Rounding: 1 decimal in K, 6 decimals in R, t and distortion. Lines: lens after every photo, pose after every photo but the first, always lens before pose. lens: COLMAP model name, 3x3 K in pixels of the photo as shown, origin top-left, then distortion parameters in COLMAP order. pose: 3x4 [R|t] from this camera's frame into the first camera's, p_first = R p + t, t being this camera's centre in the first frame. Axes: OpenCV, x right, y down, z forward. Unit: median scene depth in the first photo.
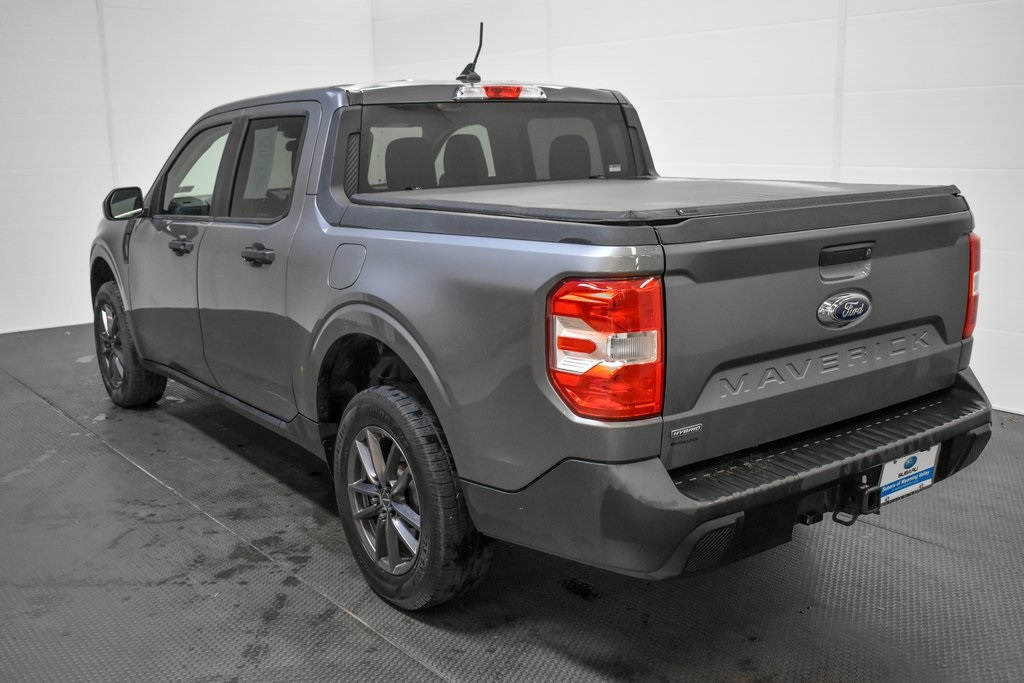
lens RADIAL K [[1058.5, 0, 506.0], [0, 1058.5, 336.8], [0, 0, 1]] dist [-0.027788, 0.000000]
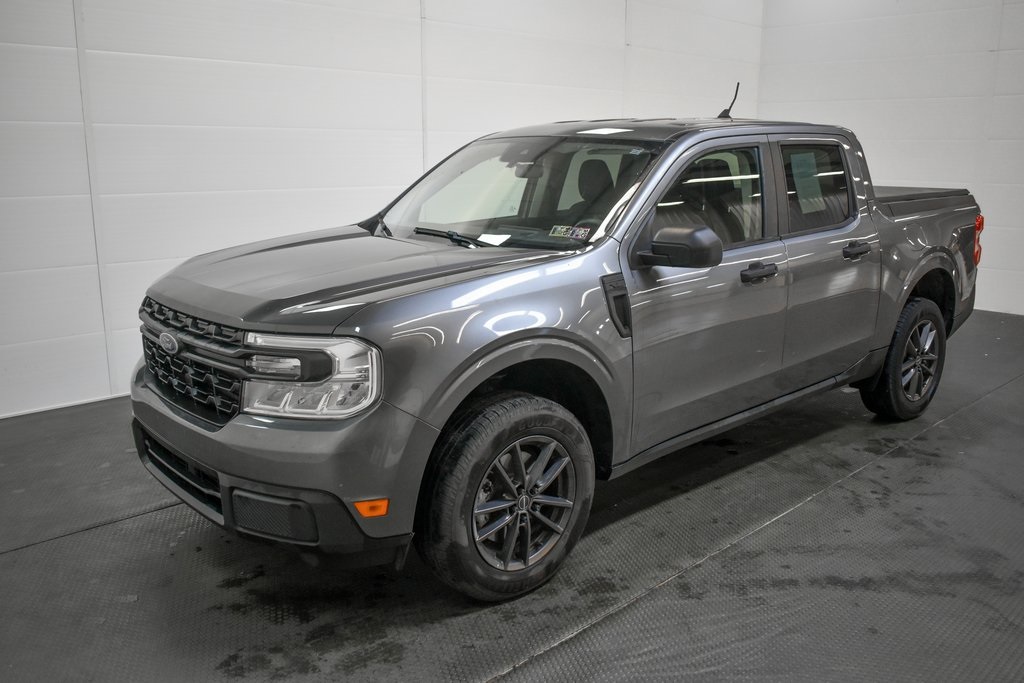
lens RADIAL K [[905.7, 0, 512.8], [0, 905.7, 337.2], [0, 0, 1]] dist [-0.019405, 0.013271]
pose [[-0.126578, -0.210045, 0.969463, -1.363908], [0.186069, 0.954949, 0.231195, -0.335737], [-0.974349, 0.209651, -0.081793, 1.609077]]
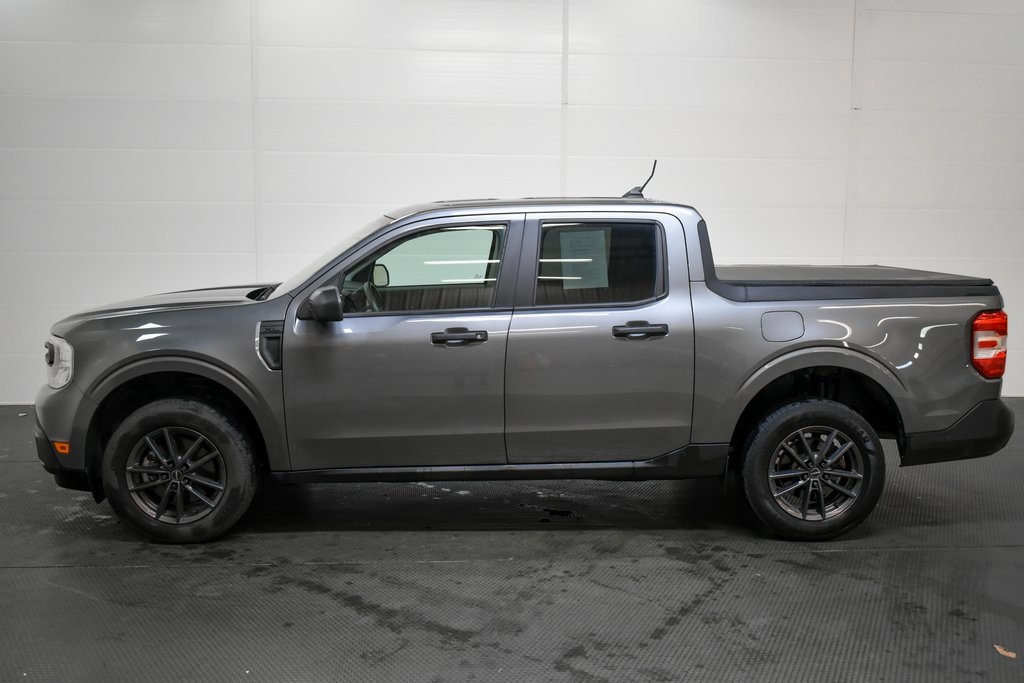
lens RADIAL K [[1032.2, 0, 507.4], [0, 1032.2, 339.5], [0, 0, 1]] dist [-0.033977, 0.000000]
pose [[0.560573, -0.104744, 0.821454, -1.418388], [0.155354, 0.987658, 0.019921, -0.126229], [-0.813402, 0.116449, 0.569927, 0.432443]]
